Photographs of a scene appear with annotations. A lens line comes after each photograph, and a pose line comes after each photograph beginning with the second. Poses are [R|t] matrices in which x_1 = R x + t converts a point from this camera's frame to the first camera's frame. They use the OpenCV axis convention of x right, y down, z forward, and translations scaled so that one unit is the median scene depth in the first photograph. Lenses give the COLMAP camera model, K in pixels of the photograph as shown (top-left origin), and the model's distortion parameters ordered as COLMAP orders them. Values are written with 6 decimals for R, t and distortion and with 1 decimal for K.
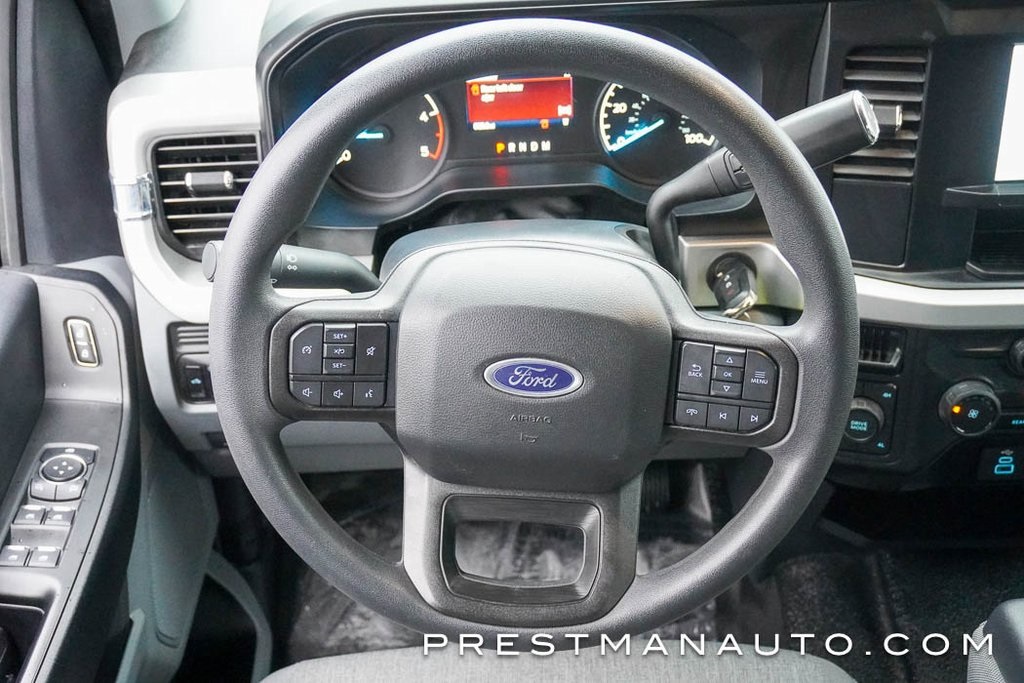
lens RADIAL K [[1234.1, 0, 516.5], [0, 1234.1, 345.3], [0, 0, 1]] dist [0.010443, 0.001781]
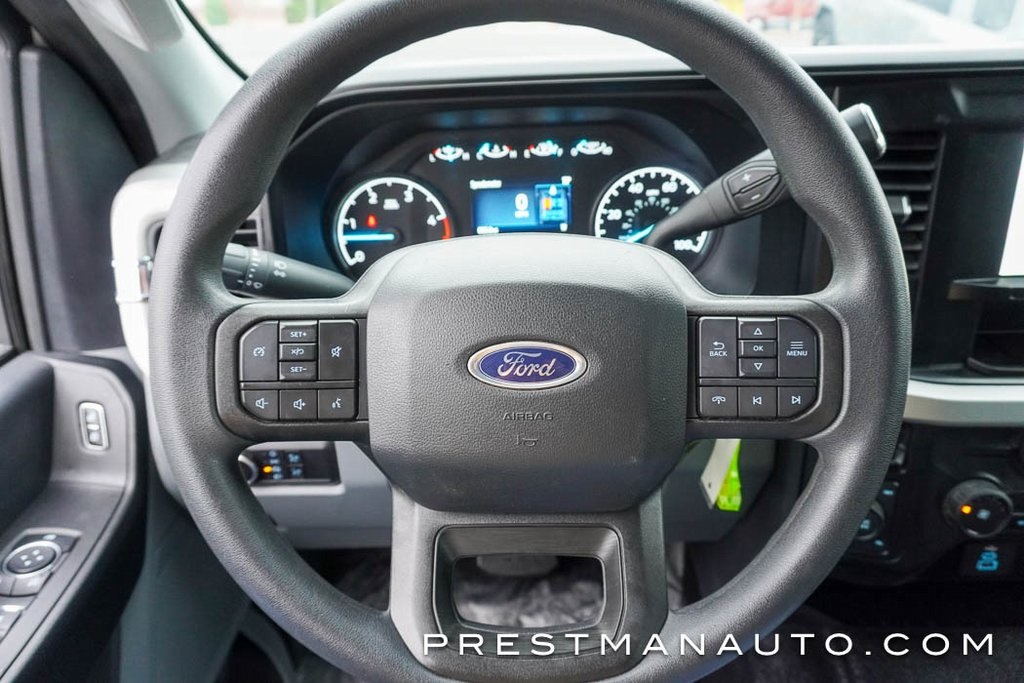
lens RADIAL K [[699.2, 0, 509.4], [0, 699.2, 339.7], [0, 0, 1]] dist [-0.043307, 0.040723]
pose [[0.999697, 0.013730, -0.020424, 0.006535], [-0.016490, 0.989756, -0.141811, 0.002852], [0.018268, 0.142105, 0.989683, 0.424959]]
